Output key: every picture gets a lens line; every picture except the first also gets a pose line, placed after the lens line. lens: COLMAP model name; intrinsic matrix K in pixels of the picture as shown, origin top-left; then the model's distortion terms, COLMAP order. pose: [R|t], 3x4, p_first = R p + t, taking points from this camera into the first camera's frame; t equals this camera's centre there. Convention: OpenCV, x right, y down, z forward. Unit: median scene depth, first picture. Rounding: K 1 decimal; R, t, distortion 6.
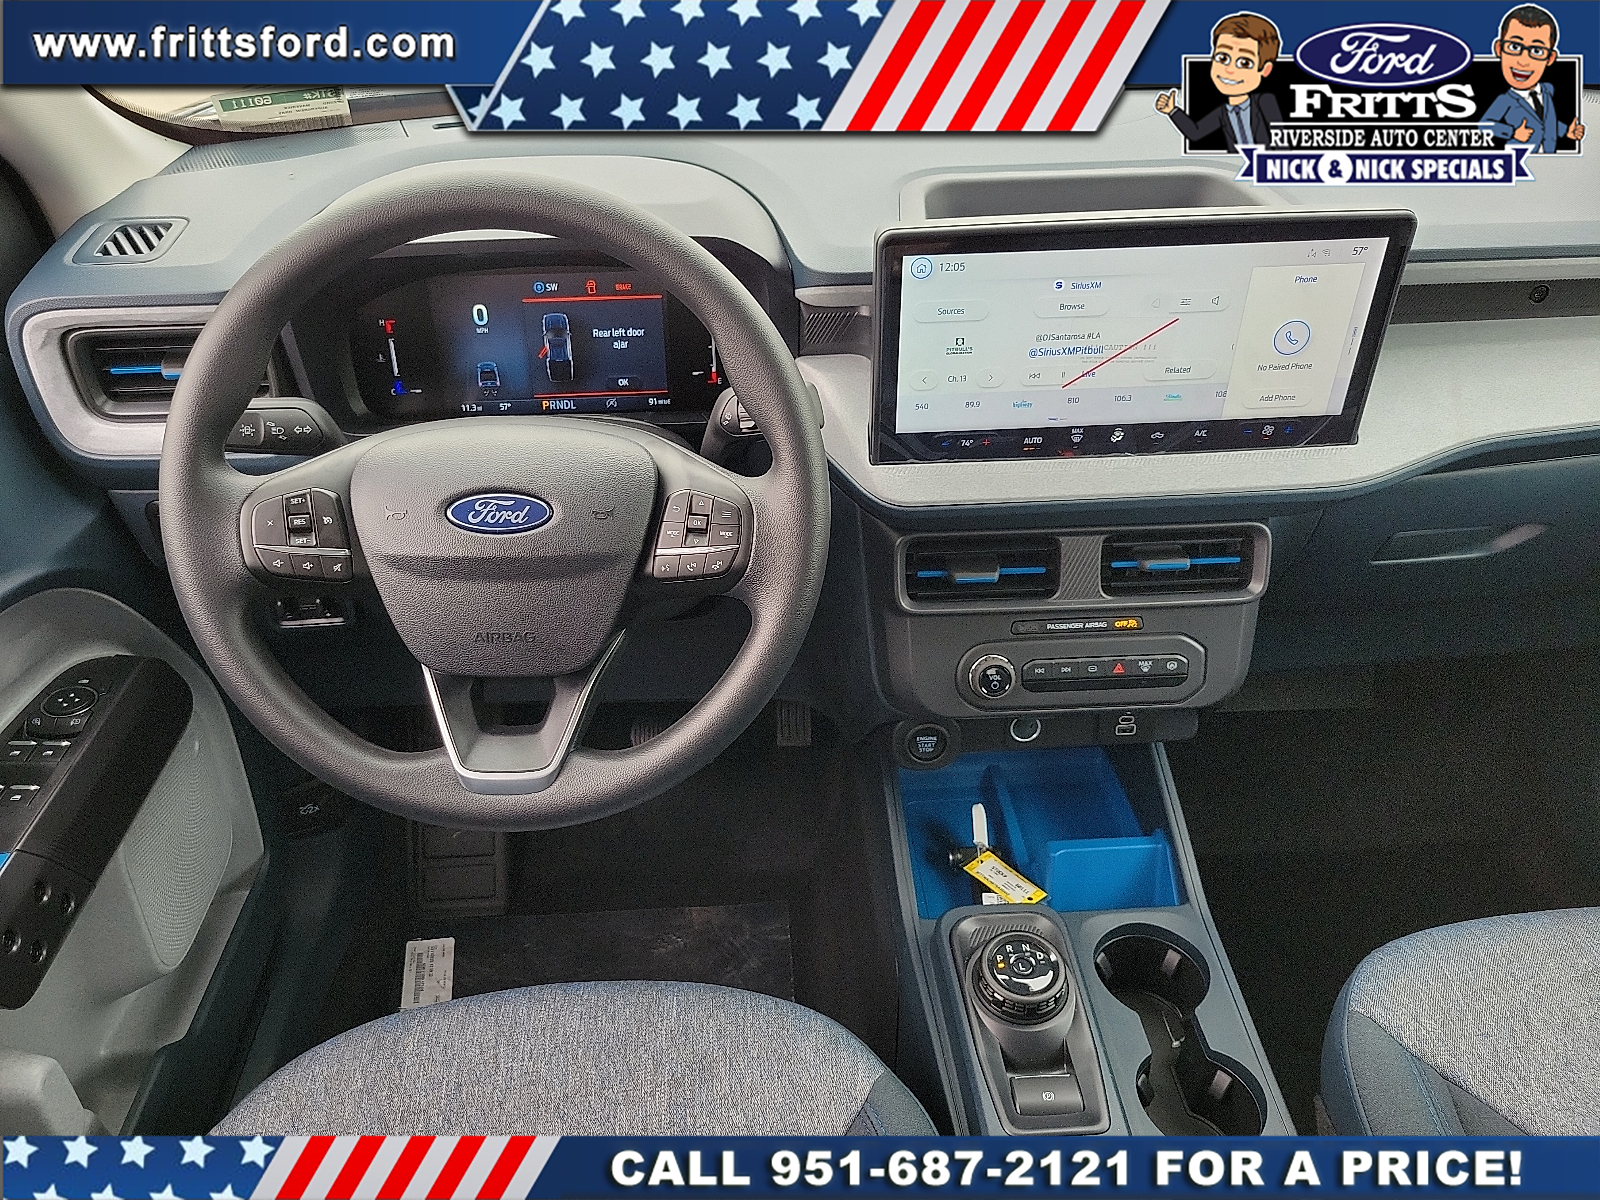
lens RADIAL K [[1213.5, 0, 789.0], [0, 1213.5, 593.1], [0, 0, 1]] dist [0.047032, -0.000156]
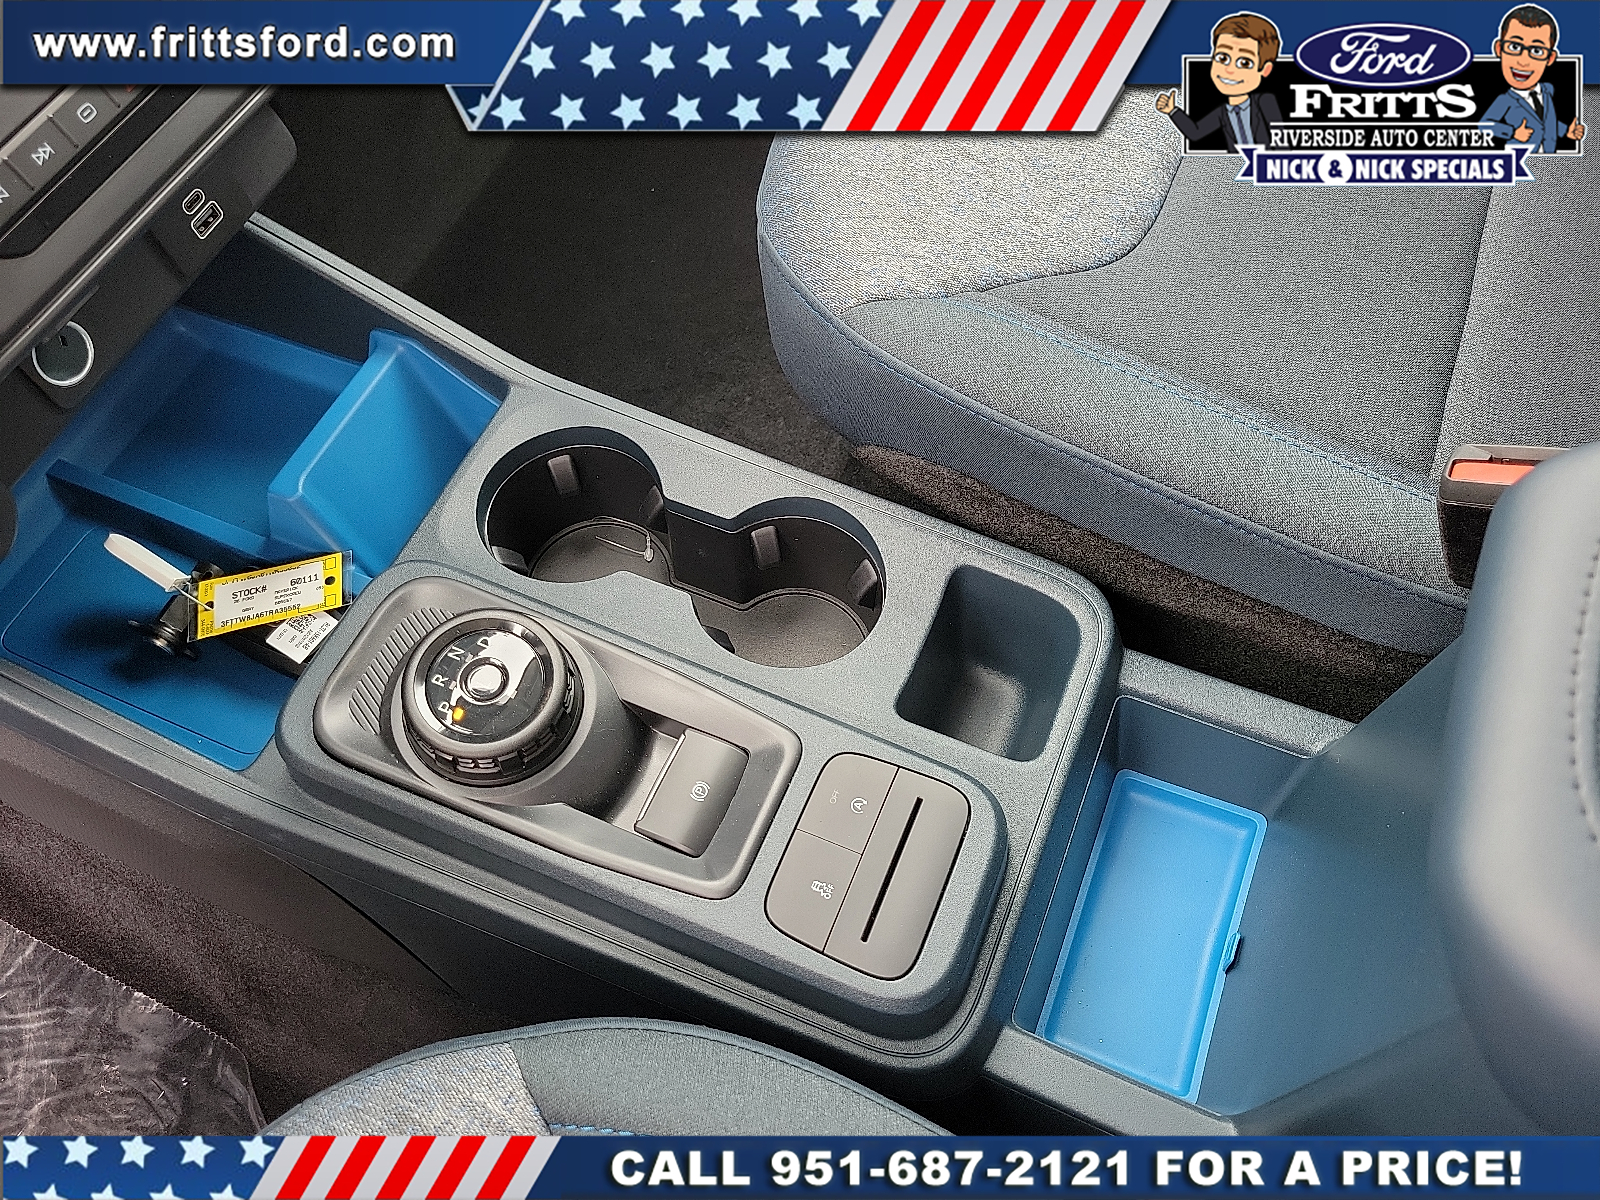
lens RADIAL K [[1213.5, 0, 789.0], [0, 1213.5, 593.1], [0, 0, 1]] dist [0.047032, -0.000156]
pose [[0.455843, -0.777423, 0.433383, 0.055864], [0.525766, 0.628078, 0.573662, 0.052130], [-0.718176, -0.033642, 0.695048, 0.560837]]
